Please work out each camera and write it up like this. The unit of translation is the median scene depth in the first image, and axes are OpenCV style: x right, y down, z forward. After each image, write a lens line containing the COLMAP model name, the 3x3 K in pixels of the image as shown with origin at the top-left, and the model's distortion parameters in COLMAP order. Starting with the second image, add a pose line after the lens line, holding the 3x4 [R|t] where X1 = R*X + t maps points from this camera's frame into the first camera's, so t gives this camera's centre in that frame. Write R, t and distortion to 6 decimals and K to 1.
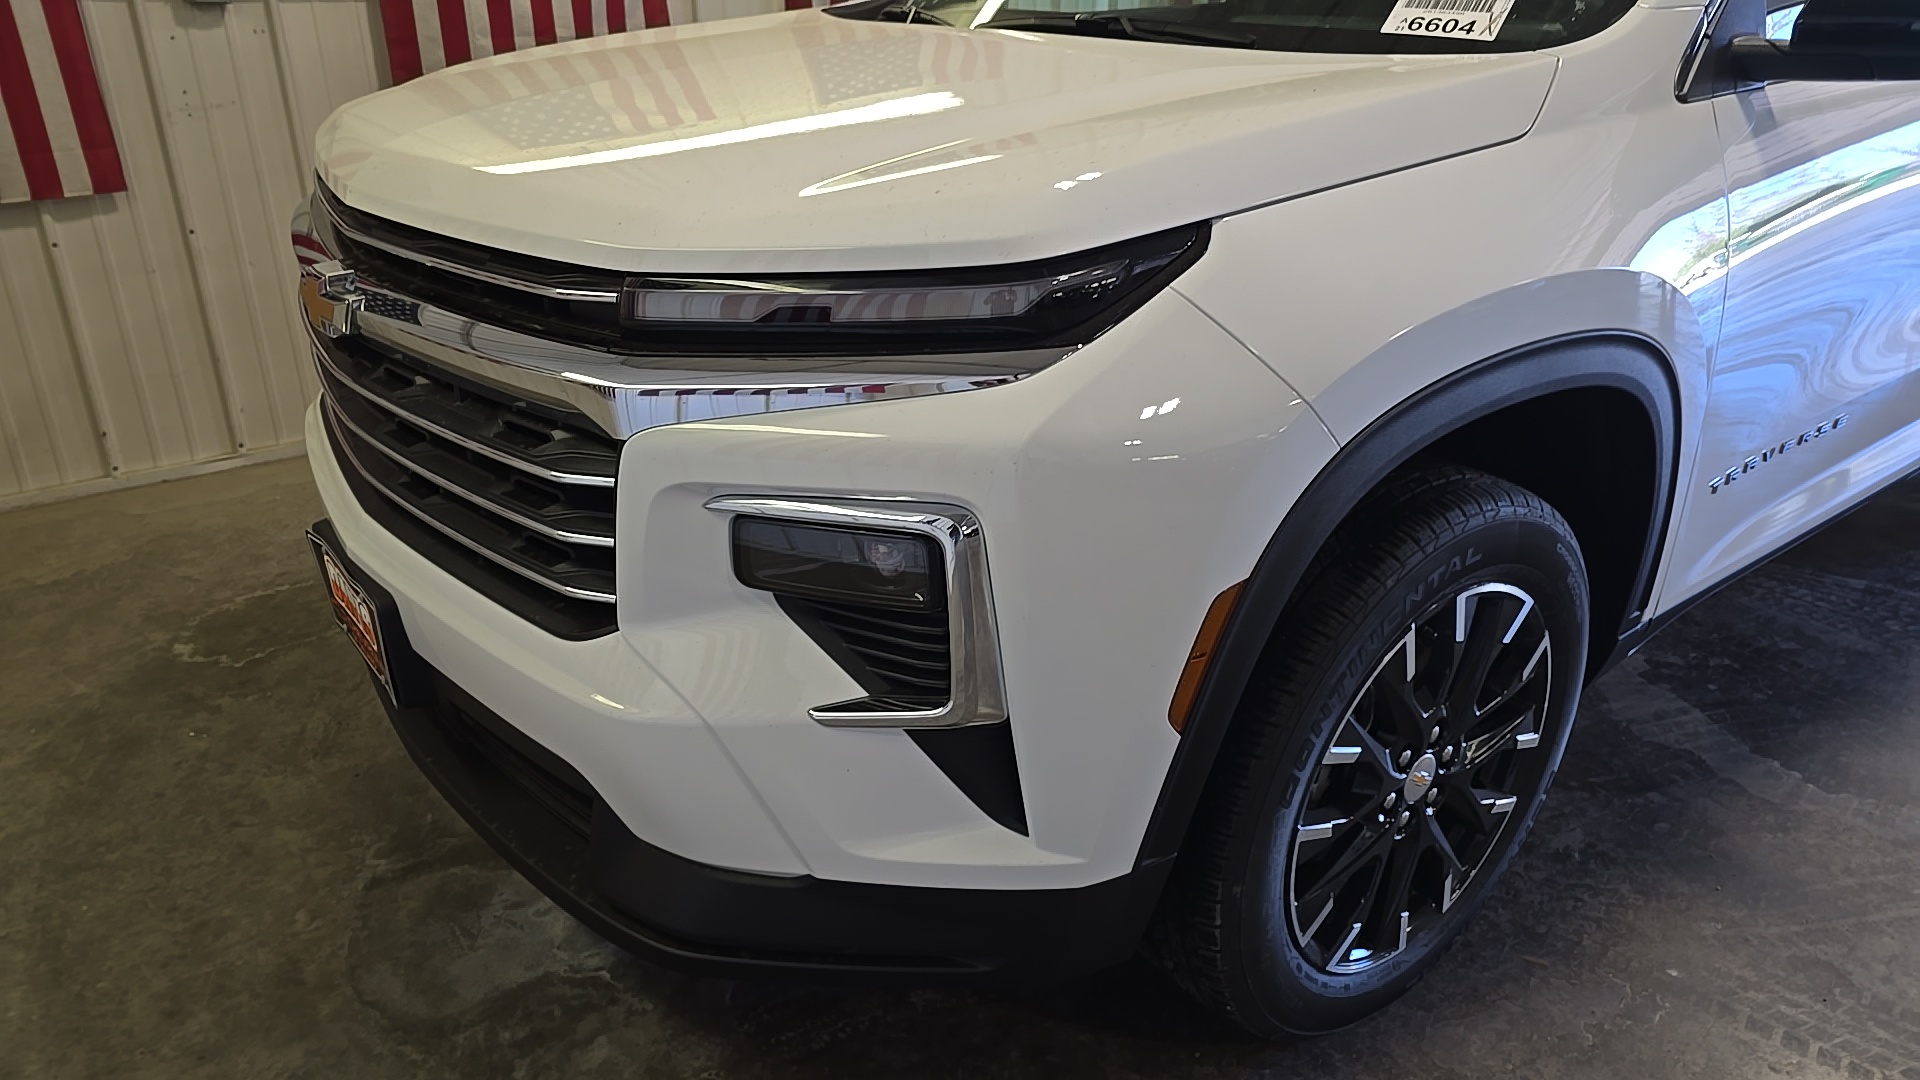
lens RADIAL K [[1283.6, 0, 964.6], [0, 1283.6, 537.2], [0, 0, 1]] dist [0.050895, -0.054820]
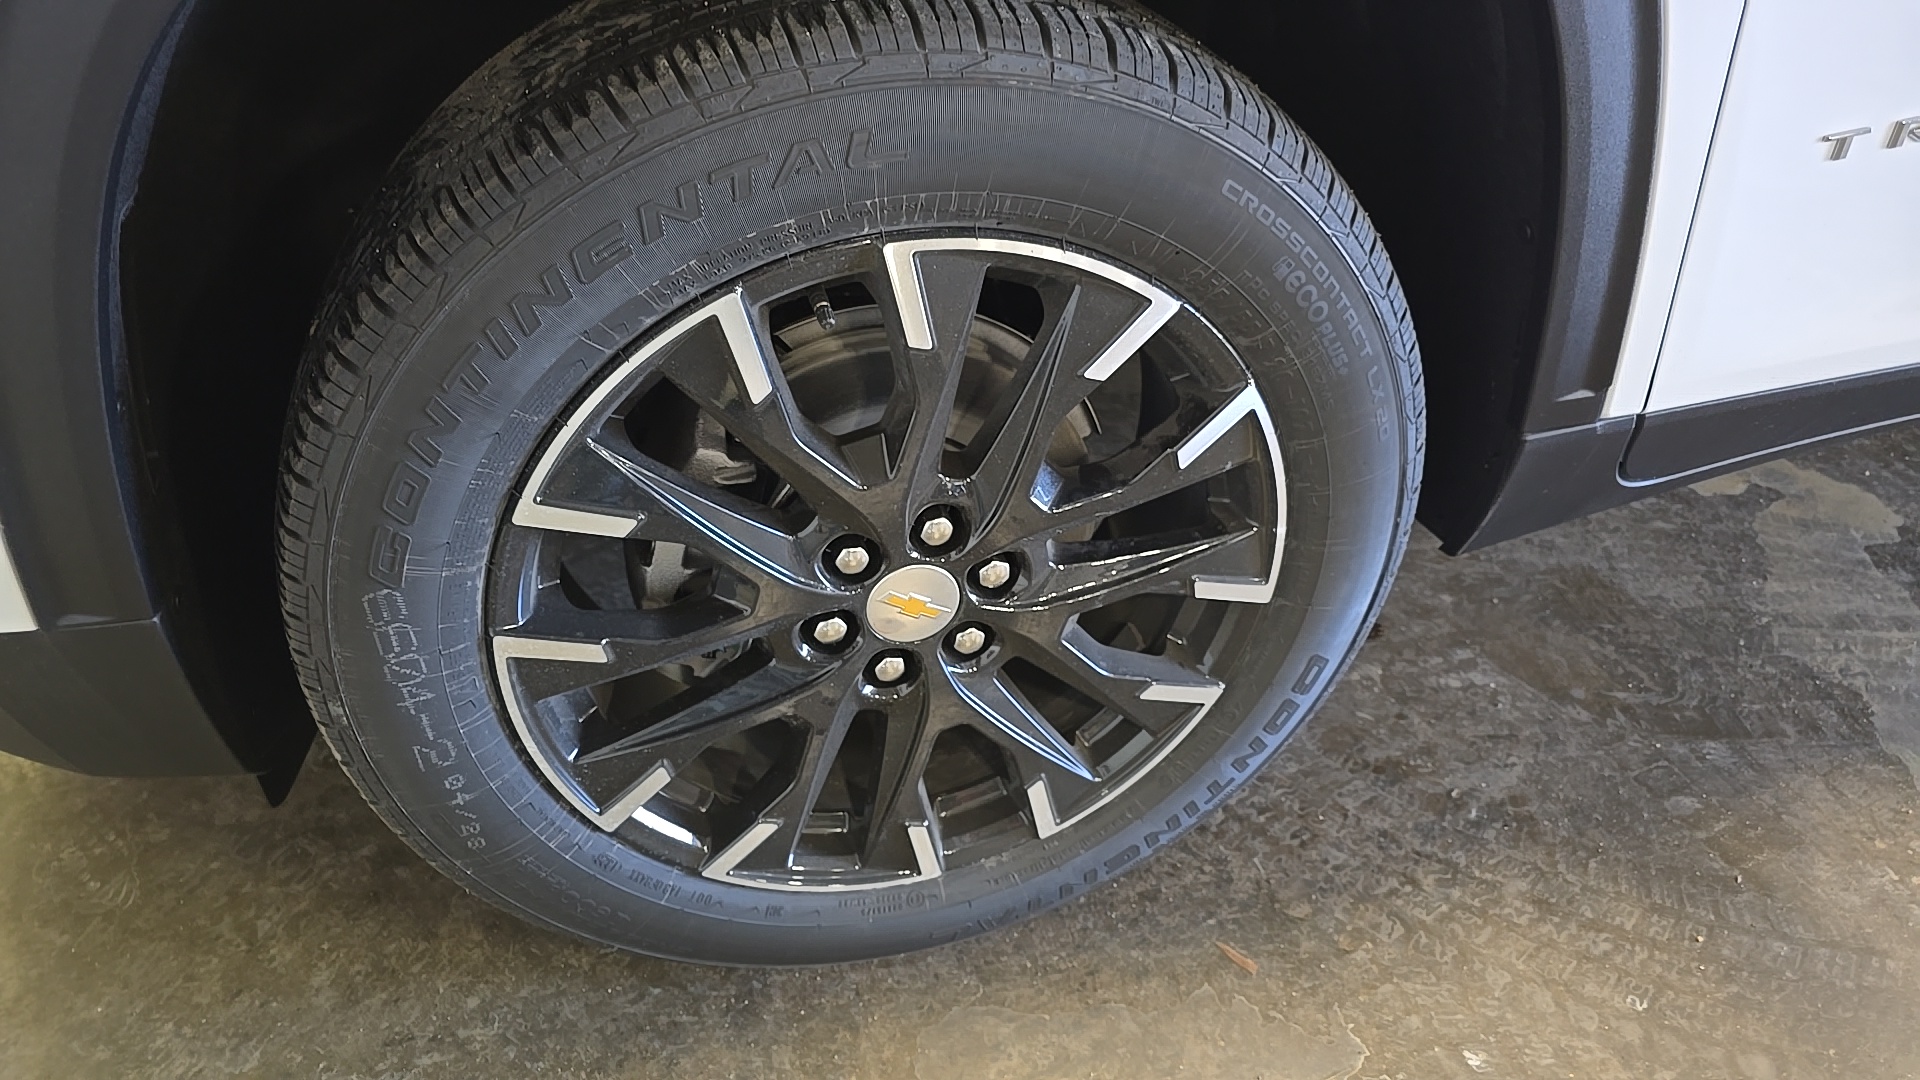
lens RADIAL K [[1283.6, 0, 964.6], [0, 1283.6, 537.2], [0, 0, 1]] dist [0.050895, -0.054820]
pose [[0.922538, 0.211595, -0.322726, 0.462477], [-0.137207, 0.961481, 0.238177, 0.026335], [0.360692, -0.175447, 0.916035, 0.452886]]
